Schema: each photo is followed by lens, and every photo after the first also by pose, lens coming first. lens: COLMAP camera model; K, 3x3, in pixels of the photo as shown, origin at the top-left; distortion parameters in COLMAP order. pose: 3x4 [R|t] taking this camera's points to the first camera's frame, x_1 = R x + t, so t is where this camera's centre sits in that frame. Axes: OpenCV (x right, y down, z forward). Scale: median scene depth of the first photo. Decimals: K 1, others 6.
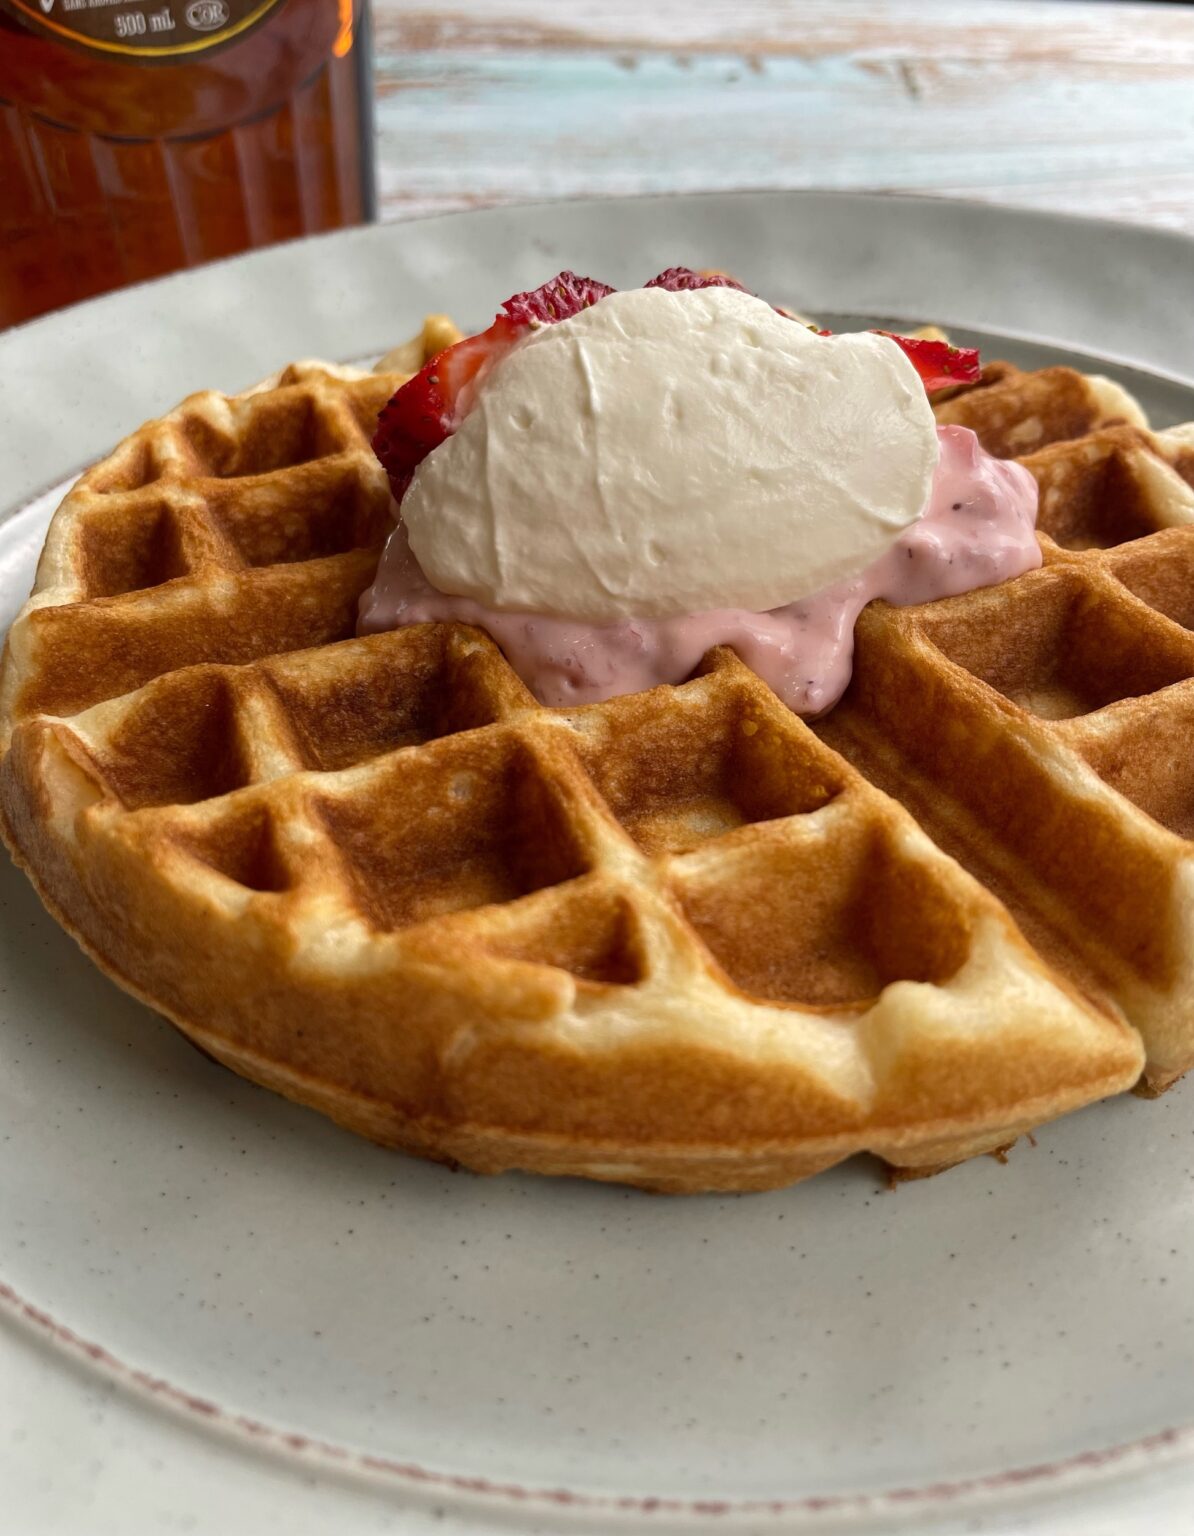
lens RADIAL K [[1216.4, 0, 593.6], [0, 1216.4, 769.4], [0, 0, 1]] dist [0.000312, -0.061890]
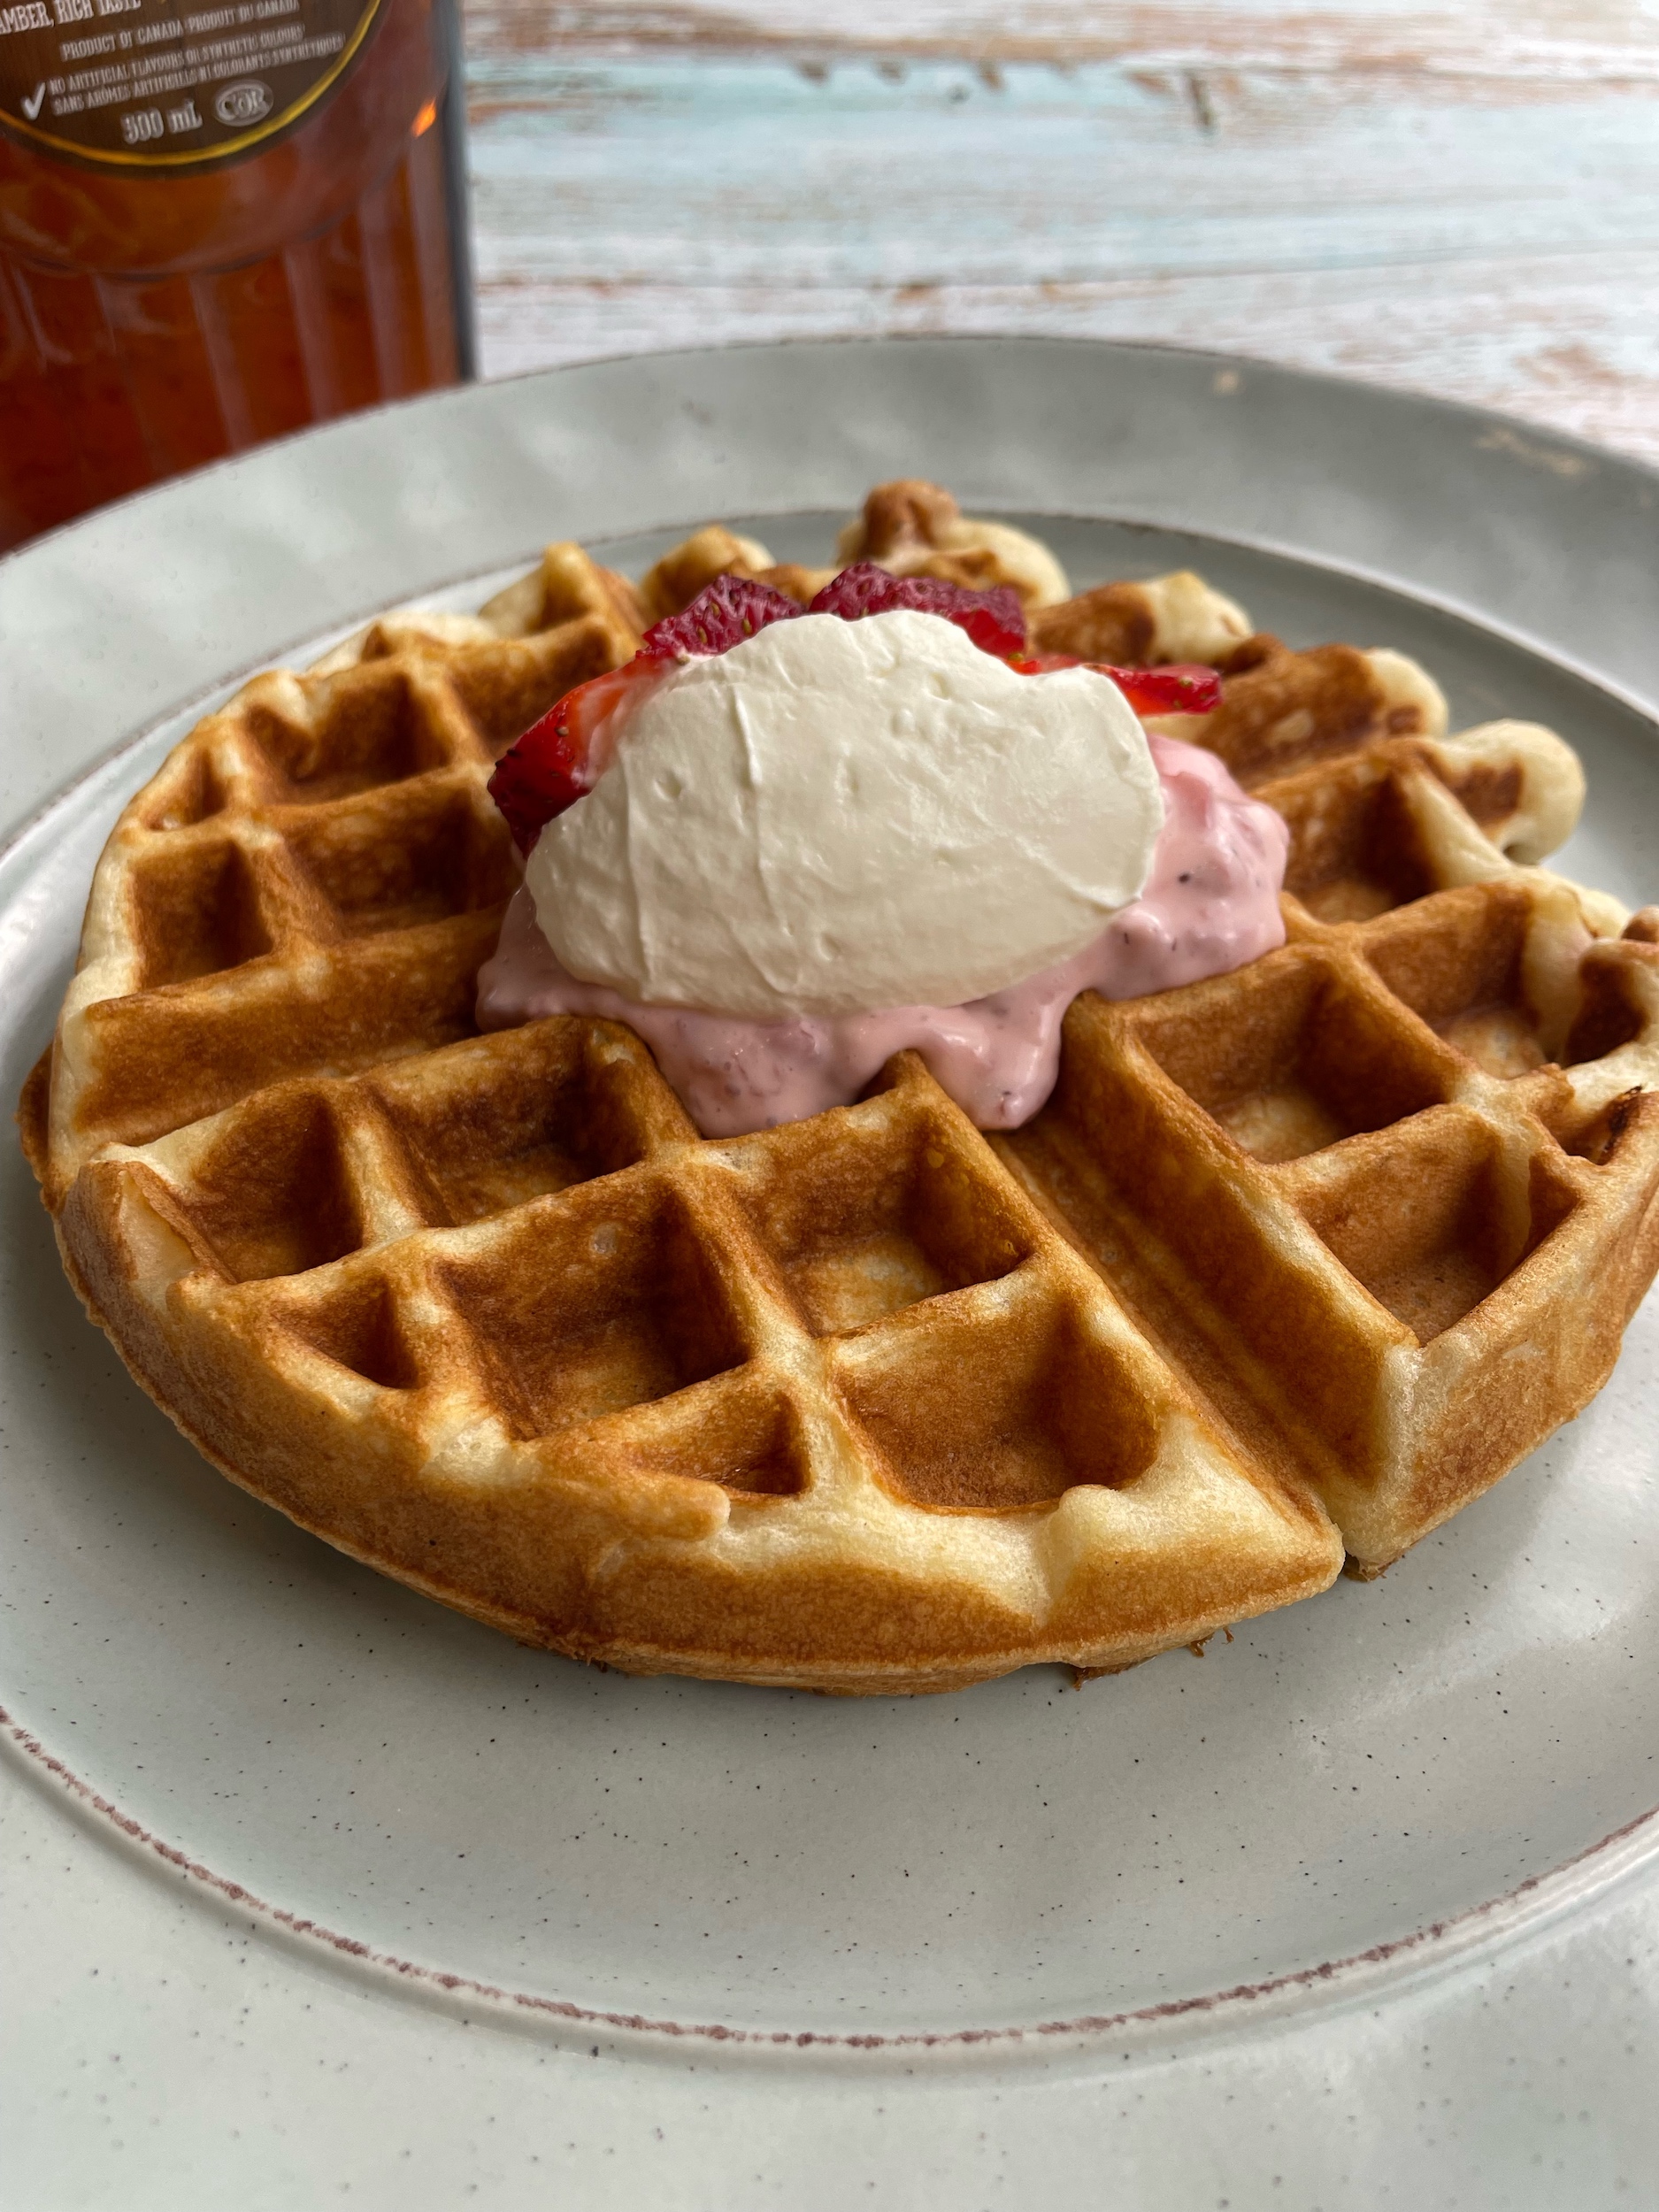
lens RADIAL K [[1714.3, 0, 832.4], [0, 1714.3, 1098.7], [0, 0, 1]] dist [0.001296, -0.056646]
pose [[0.999673, -0.006518, 0.024726, 0.024762], [0.003895, 0.994500, 0.104669, -0.203967], [-0.025272, -0.104538, 0.994200, -0.213290]]
